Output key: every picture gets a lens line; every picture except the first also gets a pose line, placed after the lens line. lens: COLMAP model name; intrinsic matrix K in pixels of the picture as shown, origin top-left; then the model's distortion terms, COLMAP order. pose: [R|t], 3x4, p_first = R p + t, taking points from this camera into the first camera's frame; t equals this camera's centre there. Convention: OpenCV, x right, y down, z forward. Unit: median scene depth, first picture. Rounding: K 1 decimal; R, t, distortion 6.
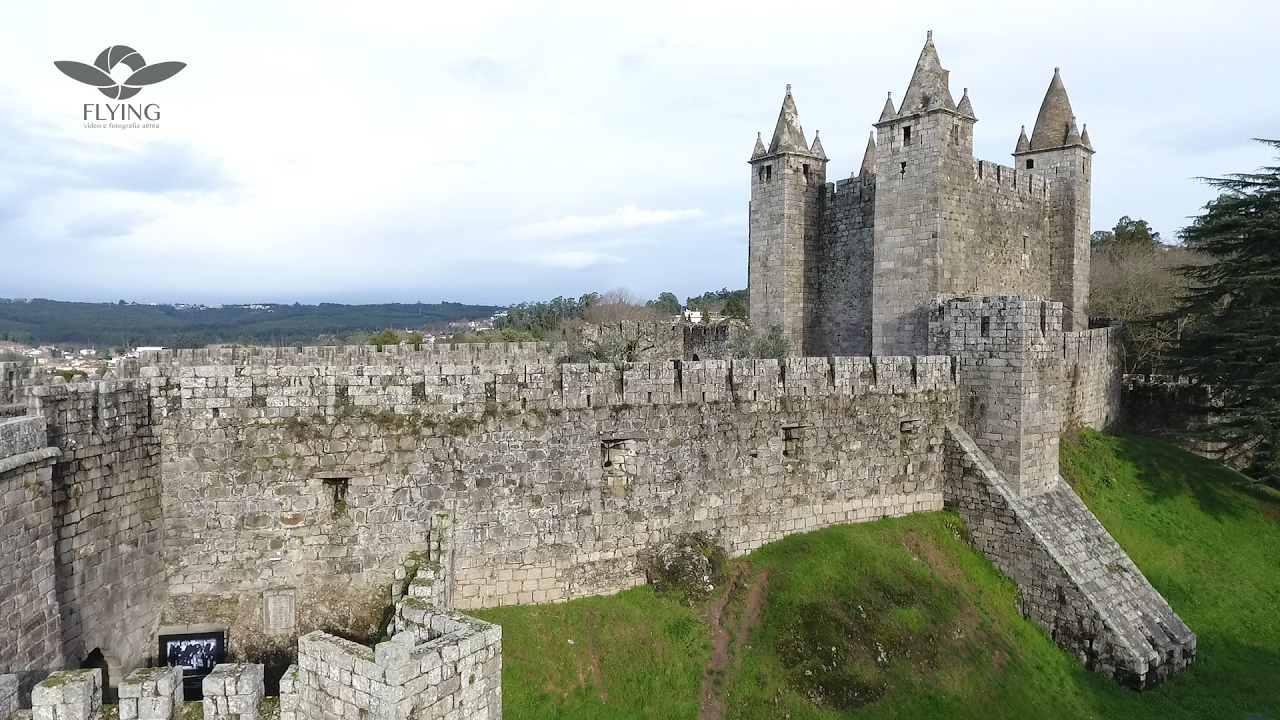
lens RADIAL K [[804.3, 0, 608.2], [0, 804.3, 339.4], [0, 0, 1]] dist [0.019609, -0.000442]
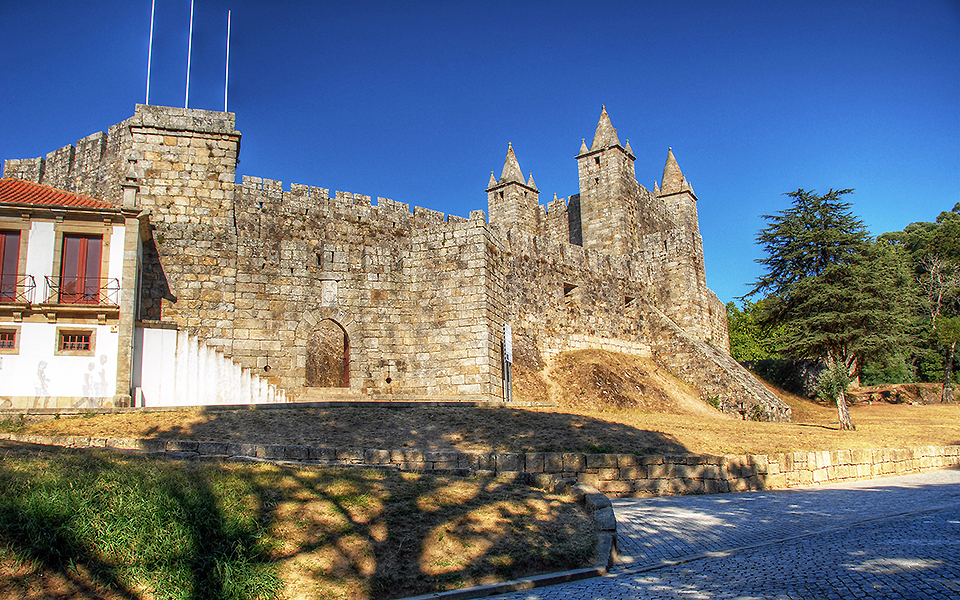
lens RADIAL K [[808.4, 0, 481.4], [0, 808.4, 302.2], [0, 0, 1]] dist [-0.086105, 0.009123]
pose [[0.954126, 0.030893, 0.297807, -0.384627], [0.046178, 0.967578, -0.248316, 0.495092], [-0.295823, 0.250676, 0.921765, -0.388463]]
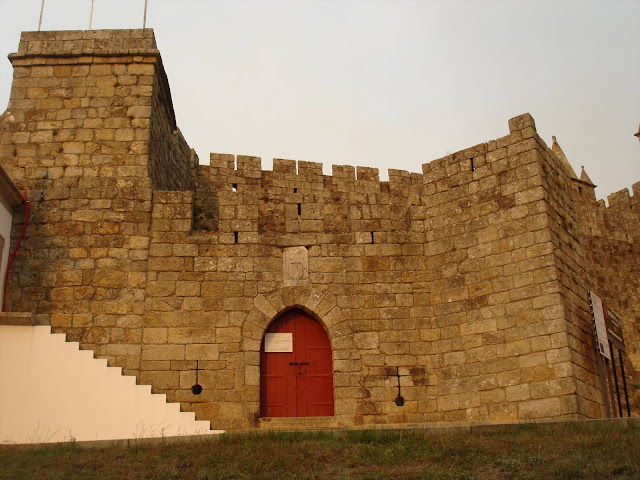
lens RADIAL K [[743.0, 0, 319.8], [0, 743.0, 242.2], [0, 0, 1]] dist [-0.094524, 0.000000]
pose [[0.999248, -0.033724, 0.019133, -0.272706], [0.038572, 0.914849, -0.401950, 0.450680], [-0.003948, 0.402386, 0.915462, -0.003072]]
